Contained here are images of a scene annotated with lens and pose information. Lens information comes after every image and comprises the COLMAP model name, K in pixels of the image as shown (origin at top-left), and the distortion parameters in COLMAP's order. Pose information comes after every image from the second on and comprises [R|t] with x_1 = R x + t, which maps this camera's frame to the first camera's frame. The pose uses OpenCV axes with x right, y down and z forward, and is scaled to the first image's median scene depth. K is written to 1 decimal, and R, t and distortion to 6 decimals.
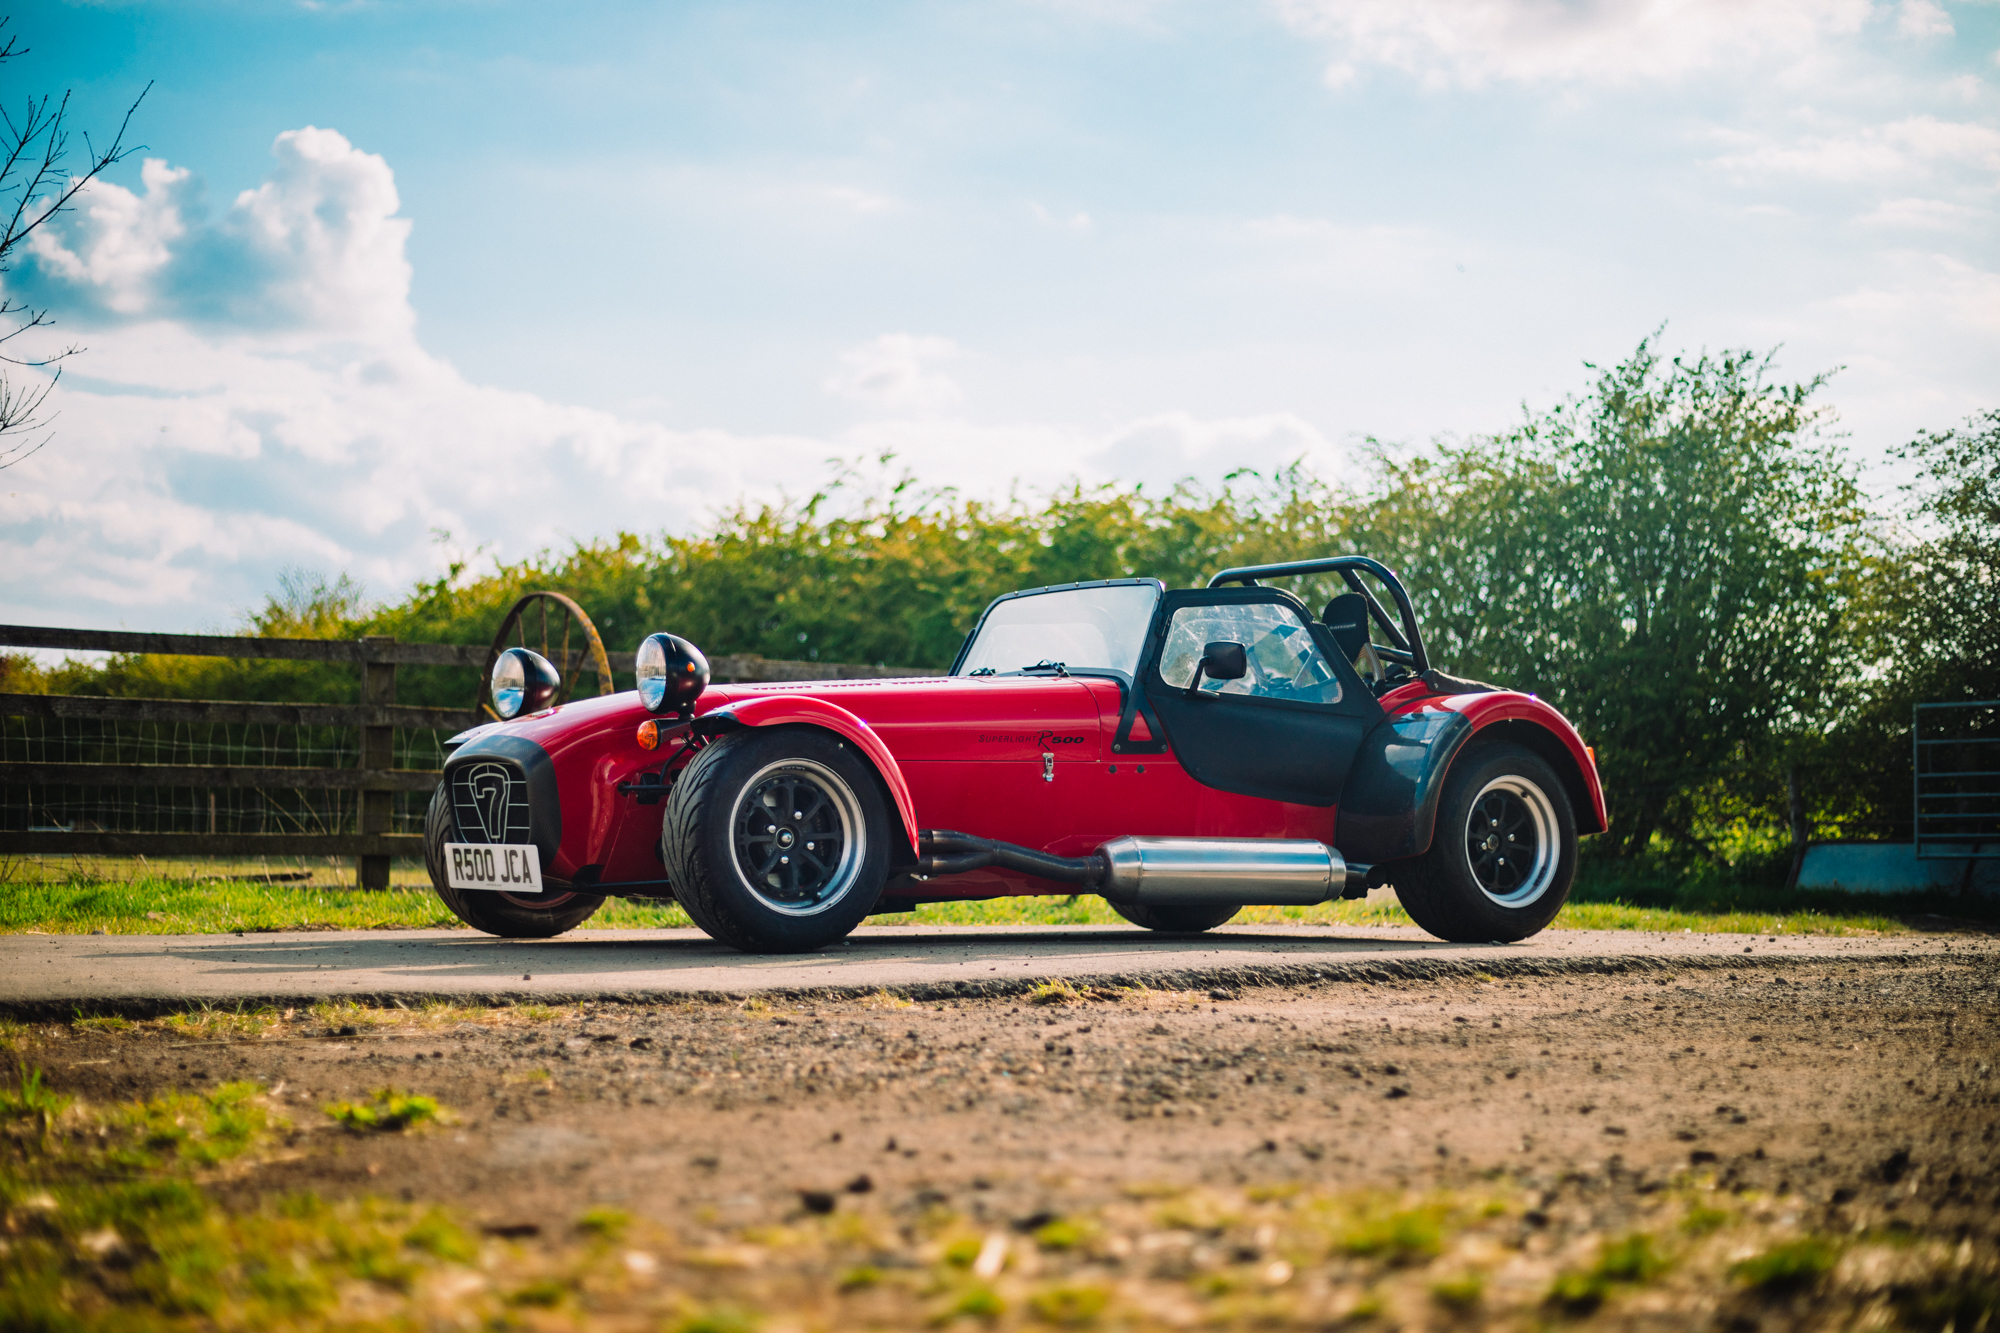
lens RADIAL K [[2620.8, 0, 1000.0], [0, 2620.8, 666.5], [0, 0, 1]] dist [-0.123392, -0.007144]
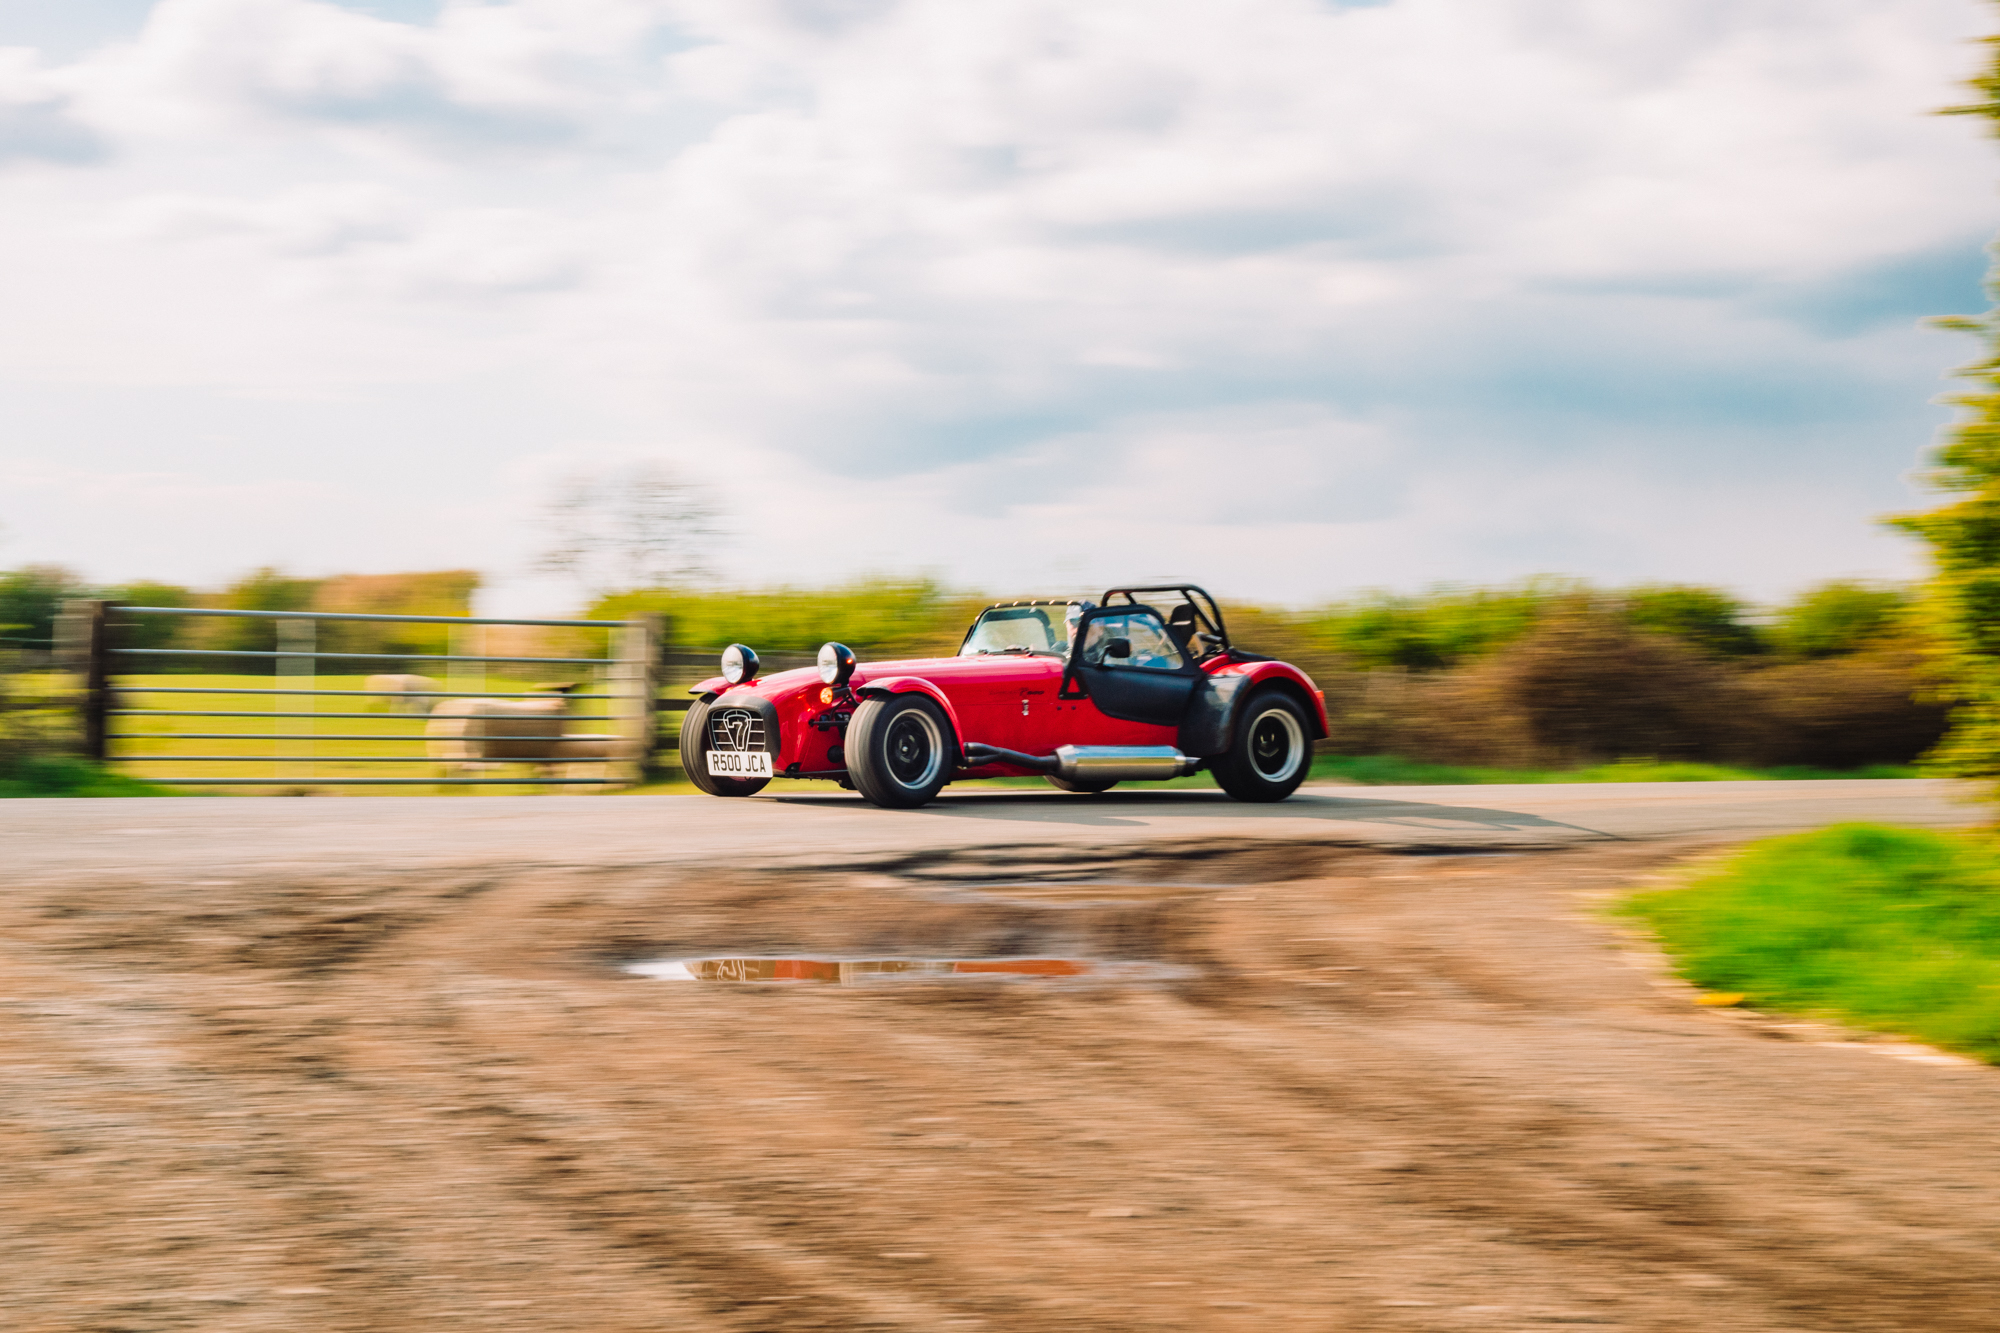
lens RADIAL K [[2620.8, 0, 1000.0], [0, 2620.8, 666.5], [0, 0, 1]] dist [-0.123392, -0.007144]
pose [[0.998321, -0.006375, 0.057576, -0.111430], [0.003518, 0.998763, 0.049595, -0.086527], [-0.057821, -0.049310, 0.997108, -0.896599]]
